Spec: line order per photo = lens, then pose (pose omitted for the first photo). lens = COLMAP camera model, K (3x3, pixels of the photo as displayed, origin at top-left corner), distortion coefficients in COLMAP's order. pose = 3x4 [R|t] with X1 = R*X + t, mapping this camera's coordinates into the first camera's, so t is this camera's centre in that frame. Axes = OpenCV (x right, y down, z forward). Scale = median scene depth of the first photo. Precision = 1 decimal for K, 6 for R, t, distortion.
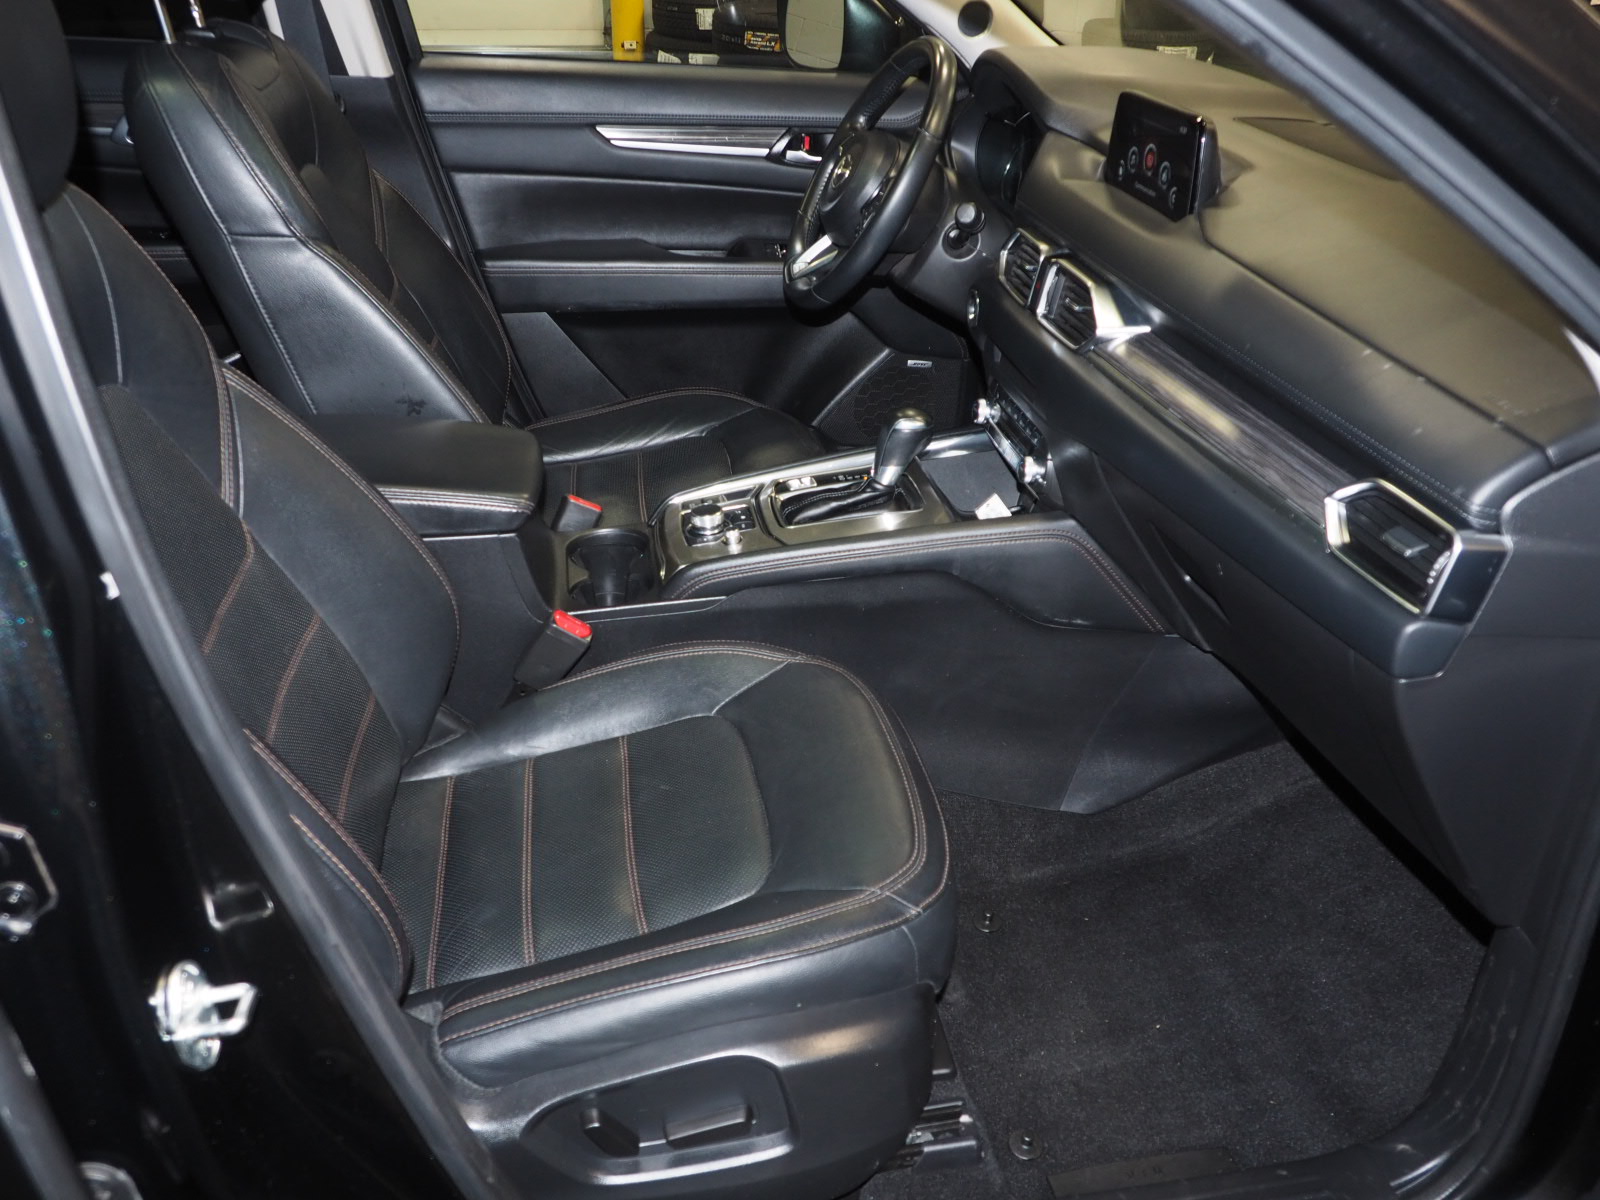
lens RADIAL K [[1362.5, 0, 799.9], [0, 1362.5, 602.9], [0, 0, 1]] dist [0.016963, 0.002105]
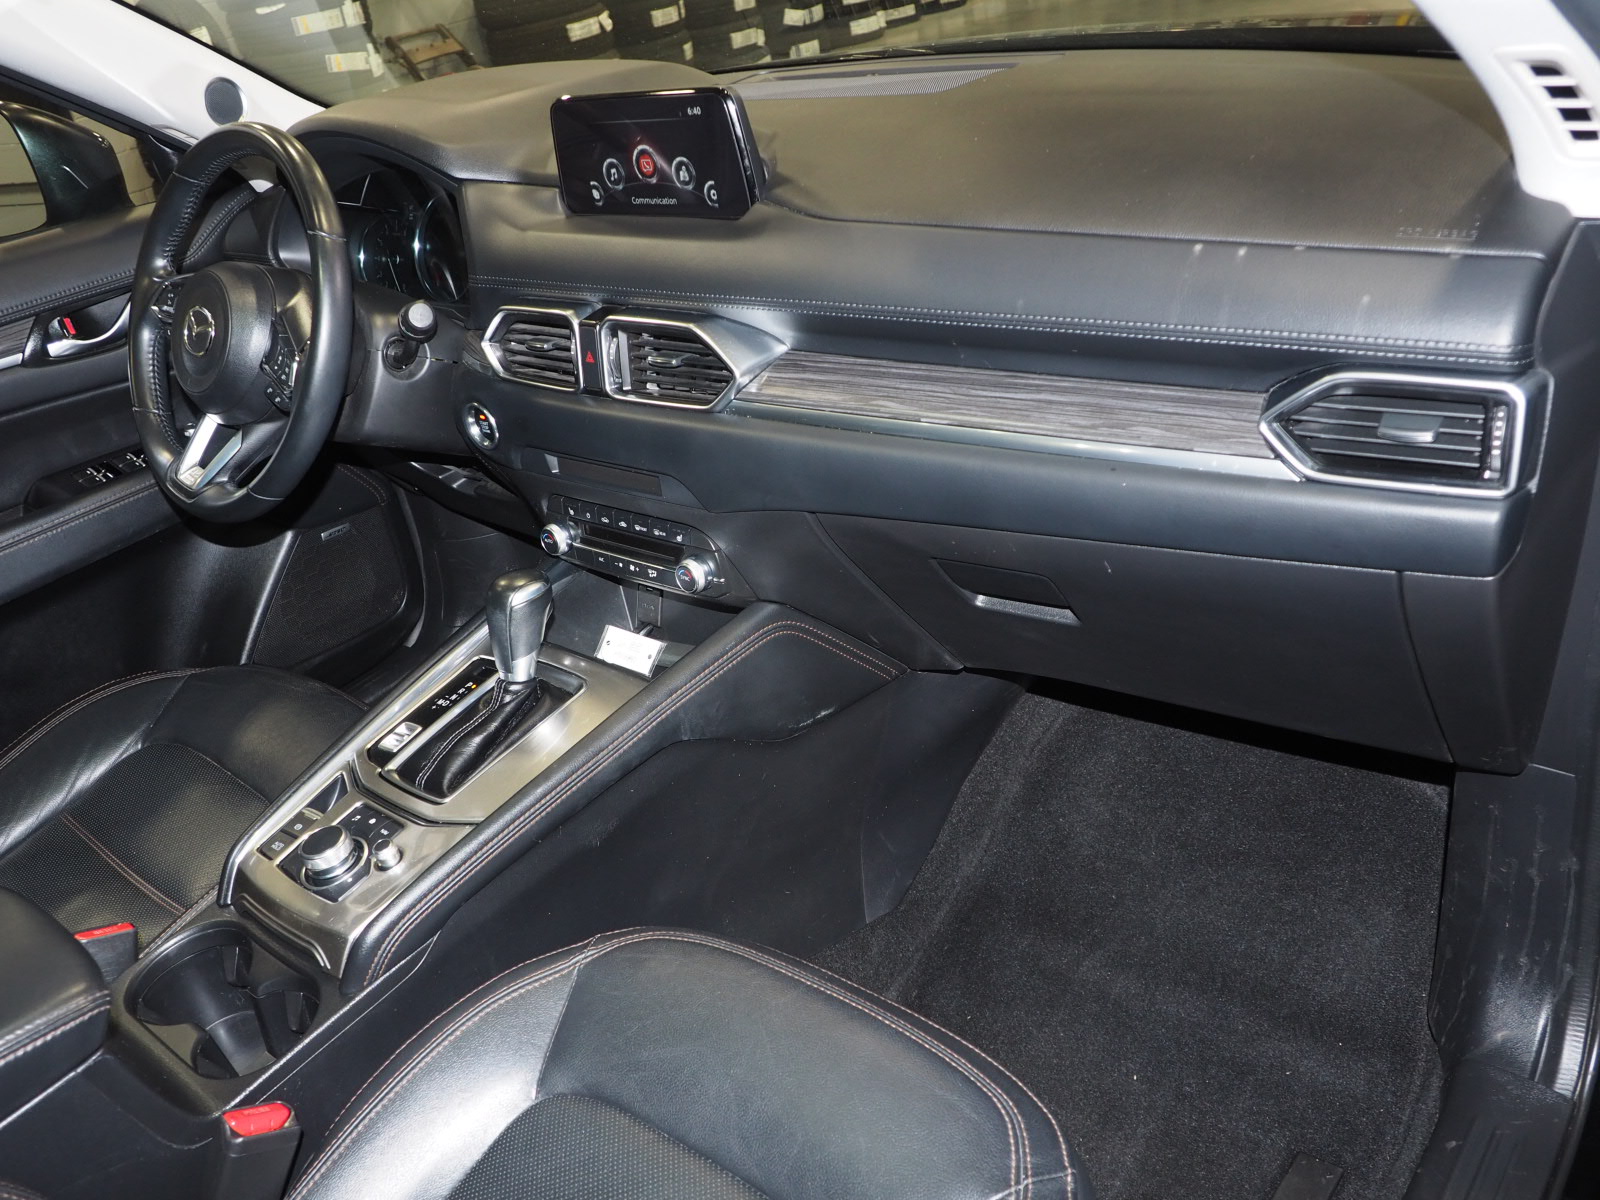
lens RADIAL K [[1362.5, 0, 795.5], [0, 1362.5, 599.8], [0, 0, 1]] dist [0.016963, 0.002105]
pose [[0.748584, -0.451506, 0.485555, -0.163385], [0.474225, 0.876403, 0.083830, -0.115483], [-0.463392, 0.167509, 0.870177, 0.280199]]
